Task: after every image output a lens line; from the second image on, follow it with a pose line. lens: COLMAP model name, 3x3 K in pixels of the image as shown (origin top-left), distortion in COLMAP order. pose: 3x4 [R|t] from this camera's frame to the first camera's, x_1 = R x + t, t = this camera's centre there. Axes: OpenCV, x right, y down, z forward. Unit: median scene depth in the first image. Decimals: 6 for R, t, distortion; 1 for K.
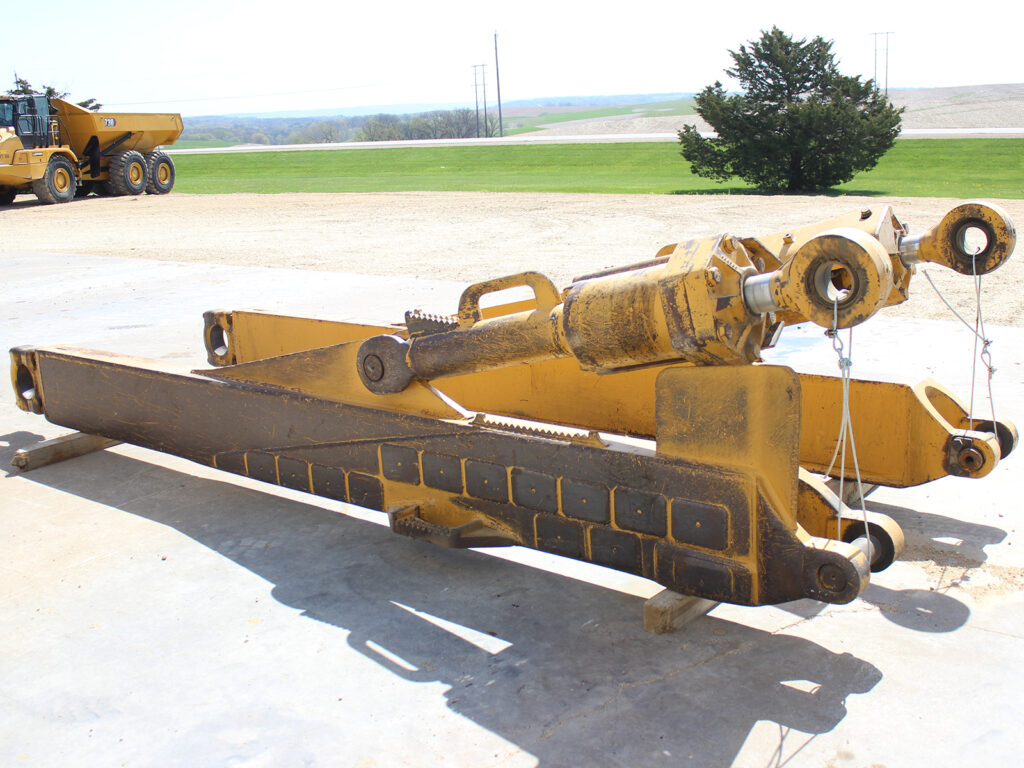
lens RADIAL K [[1241.5, 0, 512.0], [0, 1241.5, 384.0], [0, 0, 1]] dist [-0.186012, 0.262266]
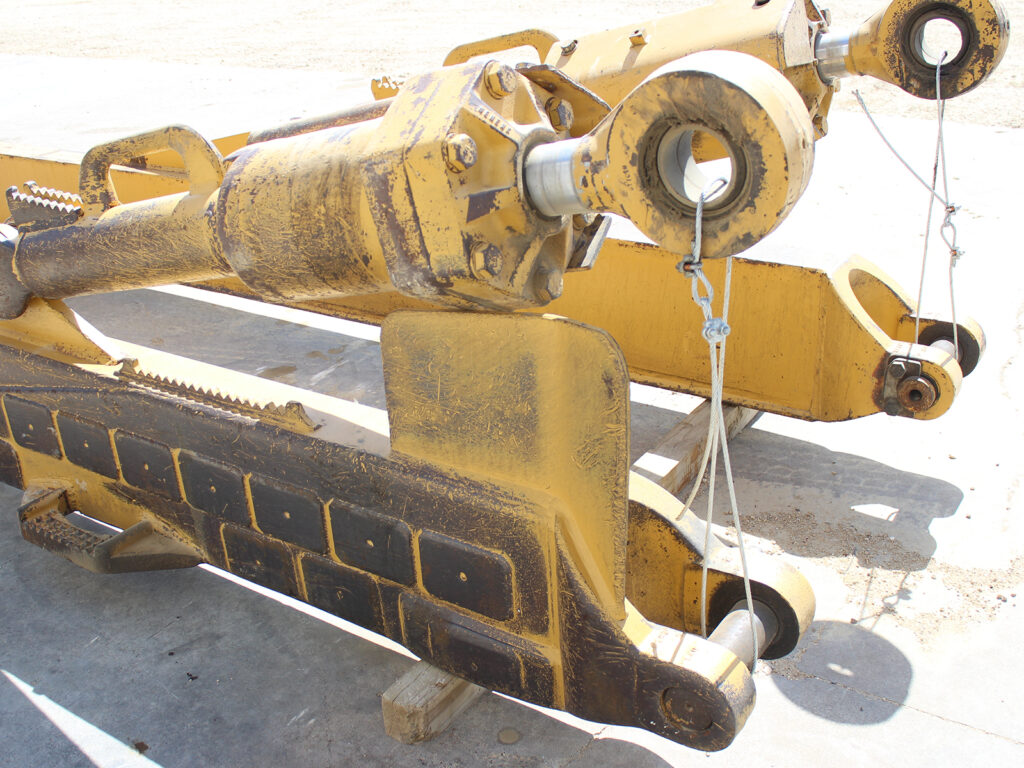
lens RADIAL K [[1125.8, 0, 512.0], [0, 1125.8, 384.0], [0, 0, 1]] dist [-0.151817, 0.179166]
pose [[0.997416, -0.041867, 0.058381, 0.142104], [0.027277, 0.972480, 0.231382, -0.093076], [-0.066462, -0.229192, 0.971110, 0.490042]]
